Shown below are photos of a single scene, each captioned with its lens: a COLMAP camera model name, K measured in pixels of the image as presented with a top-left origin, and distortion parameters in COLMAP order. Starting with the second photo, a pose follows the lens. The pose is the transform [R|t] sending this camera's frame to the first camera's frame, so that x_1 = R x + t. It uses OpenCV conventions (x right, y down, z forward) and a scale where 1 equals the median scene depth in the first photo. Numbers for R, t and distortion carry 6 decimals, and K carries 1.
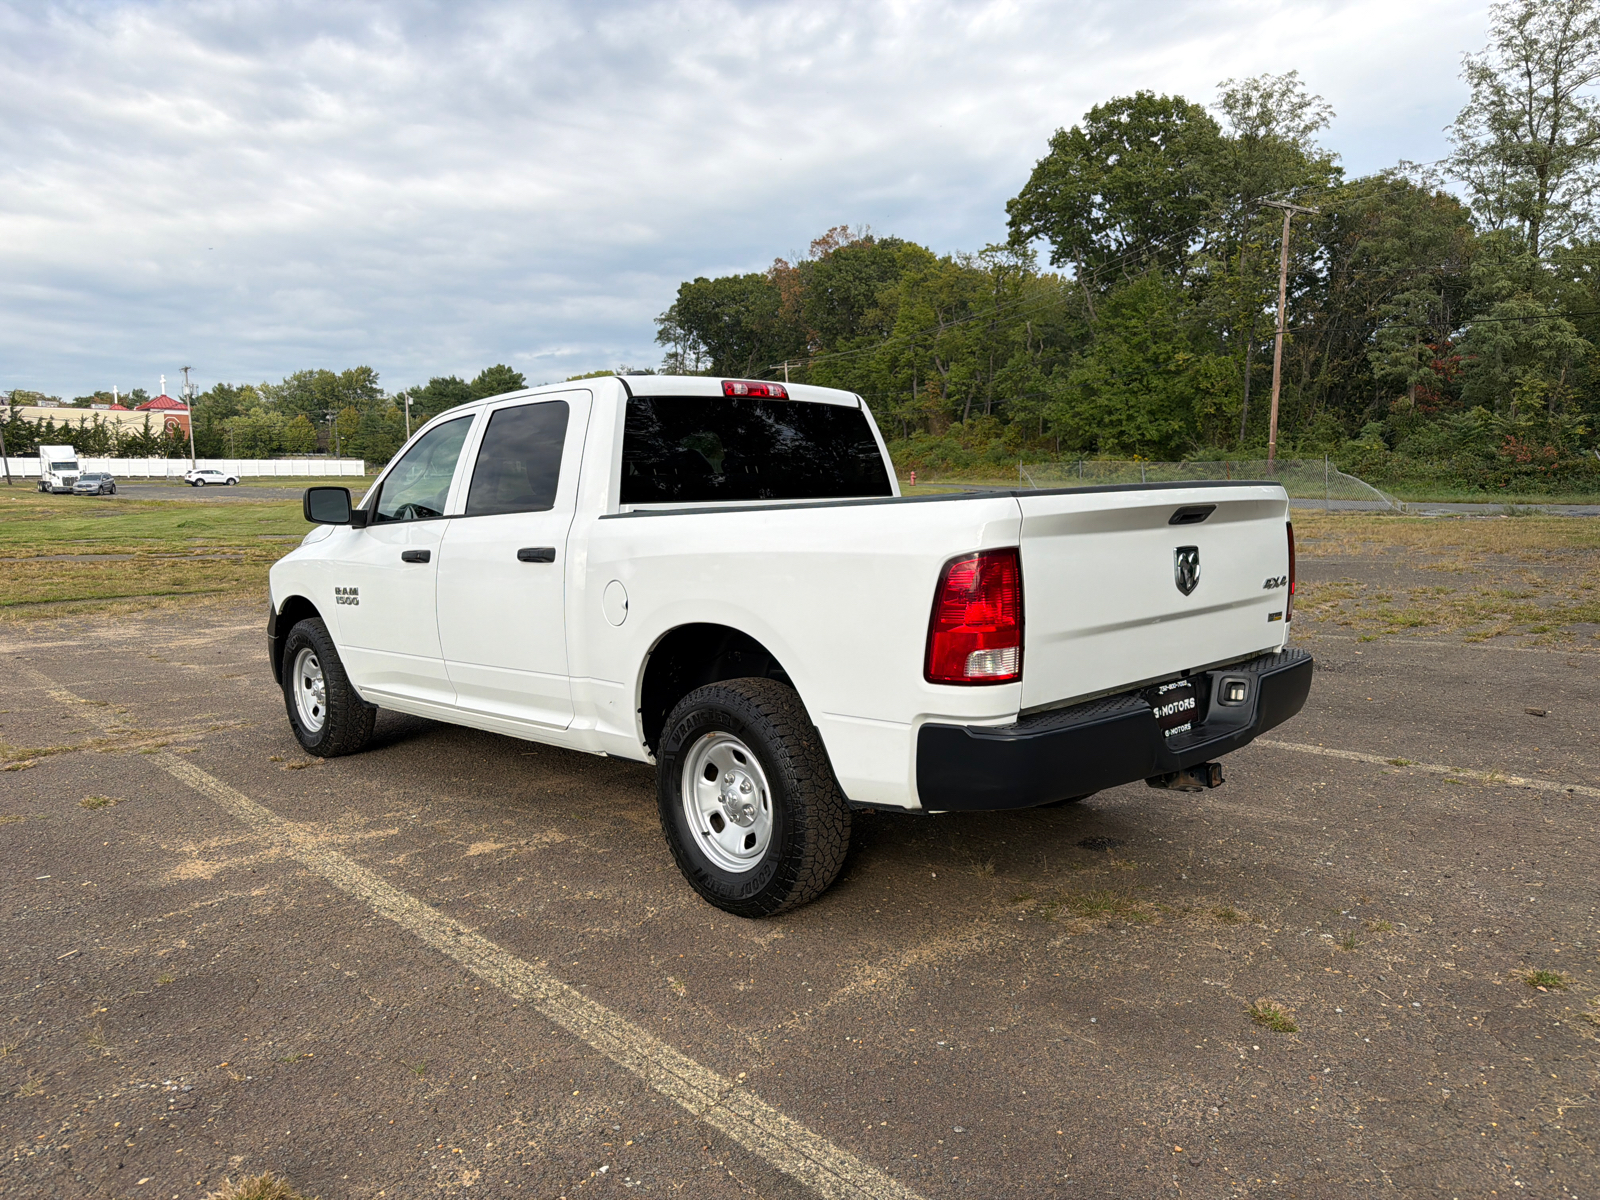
lens RADIAL K [[1144.3, 0, 798.8], [0, 1144.3, 604.7], [0, 0, 1]] dist [0.024456, -0.029239]
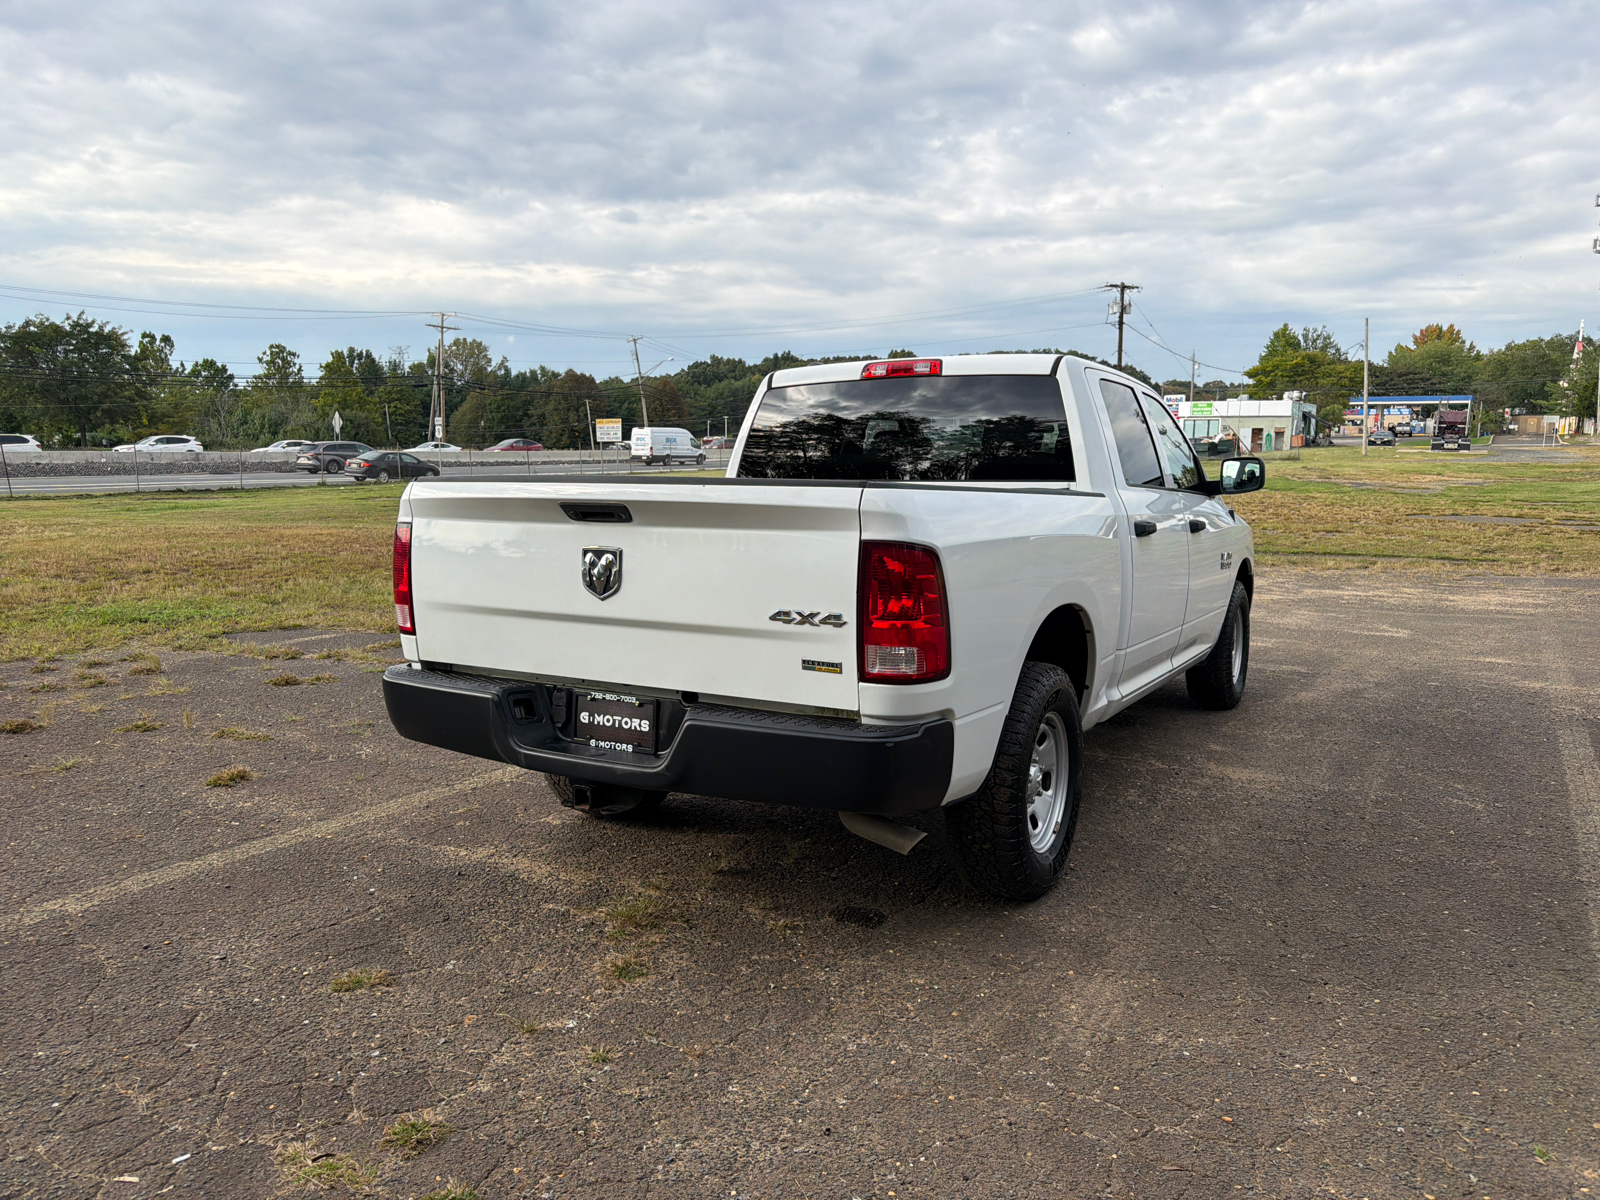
lens RADIAL K [[1146.0, 0, 803.3], [0, 1146.0, 614.6], [0, 0, 1]] dist [0.041856, -0.049961]
pose [[0.265247, 0.144102, -0.953351, 0.090401], [-0.101816, 0.987426, 0.120924, -0.008852], [0.958790, 0.064992, 0.276584, 0.065325]]
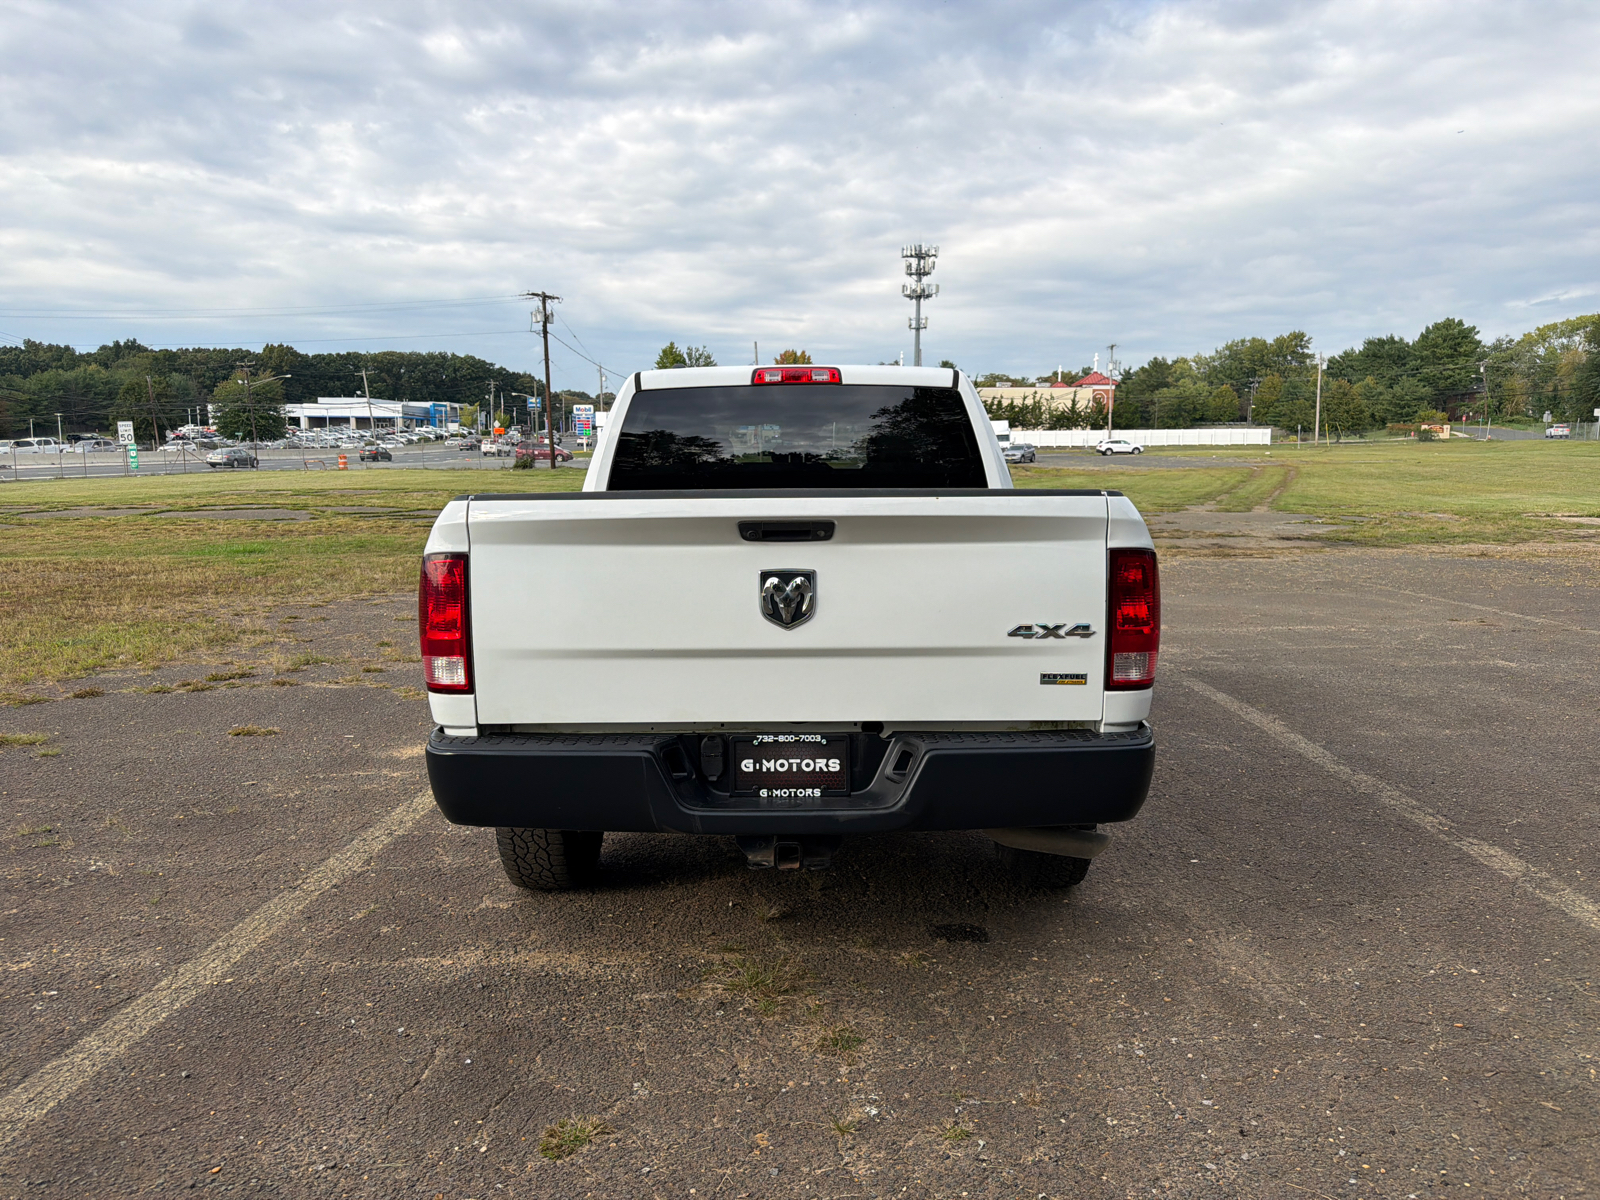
lens RADIAL K [[1151.8, 0, 800.8], [0, 1151.8, 599.1], [0, 0, 1]] dist [0.023608, -0.037448]
pose [[0.708066, 0.093760, -0.699894, 0.065640], [-0.078293, 0.995459, 0.054149, -0.005284], [0.701793, 0.016456, 0.712191, 0.031264]]
